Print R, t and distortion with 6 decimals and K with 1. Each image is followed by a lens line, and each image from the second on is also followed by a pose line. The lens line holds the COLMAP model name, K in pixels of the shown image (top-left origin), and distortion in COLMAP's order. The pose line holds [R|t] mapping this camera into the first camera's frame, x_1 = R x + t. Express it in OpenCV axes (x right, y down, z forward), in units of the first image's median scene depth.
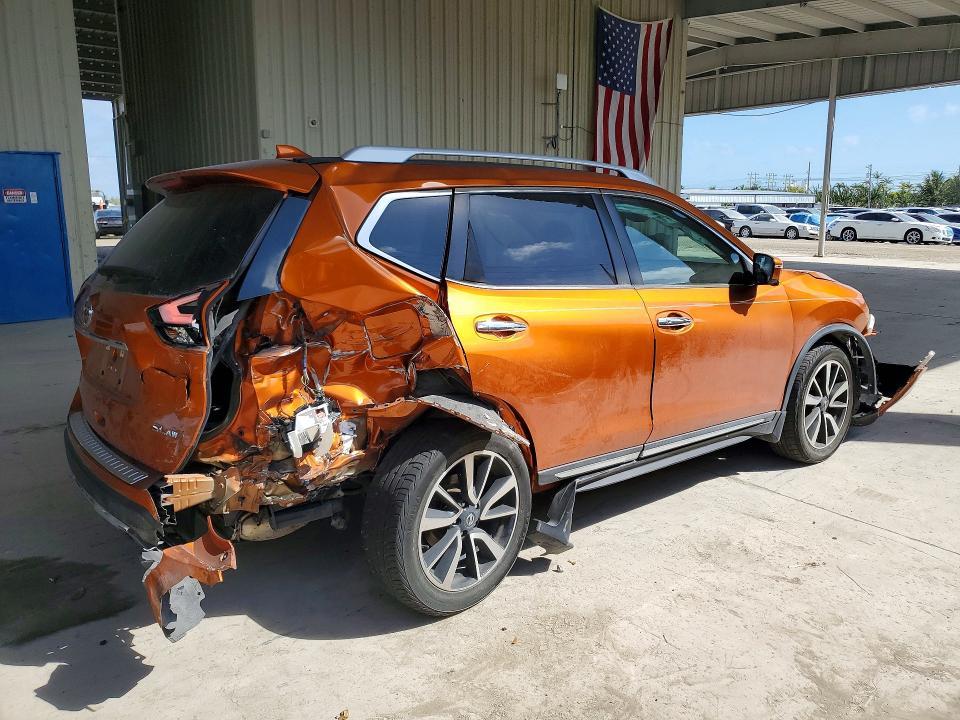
lens RADIAL K [[751.8, 0, 482.1], [0, 751.8, 361.3], [0, 0, 1]] dist [0.018164, 0.009434]
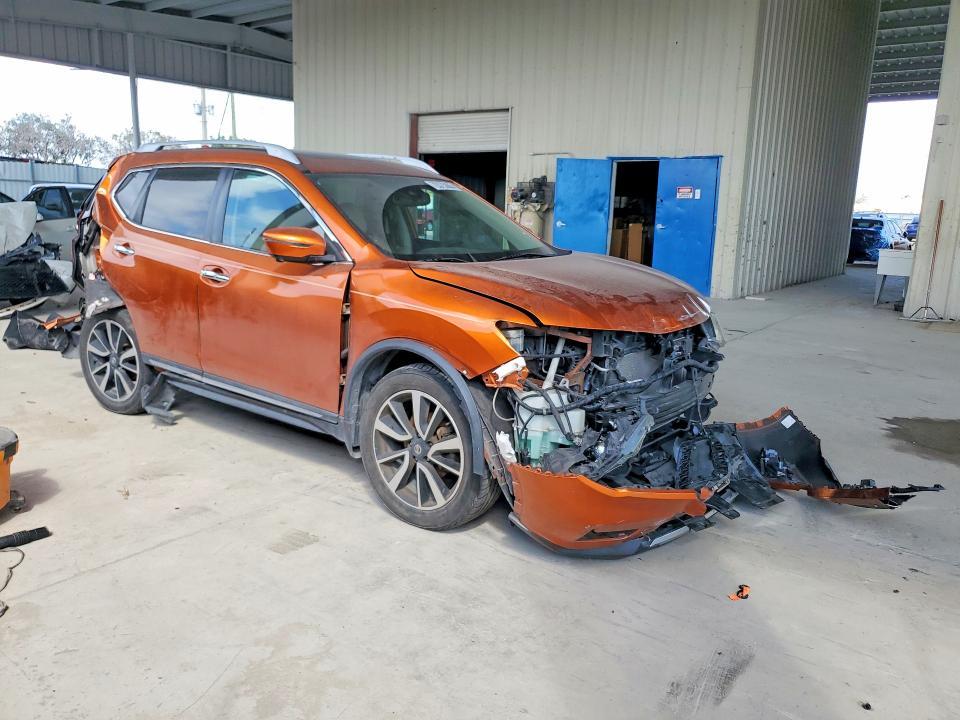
lens RADIAL K [[751.8, 0, 481.7], [0, 751.8, 355.3], [0, 0, 1]] dist [0.018164, 0.009434]
pose [[0.220668, 0.200528, -0.954512, 1.485549], [-0.218325, 0.963960, 0.152040, -0.202045], [0.950600, 0.174843, 0.256496, 1.106600]]
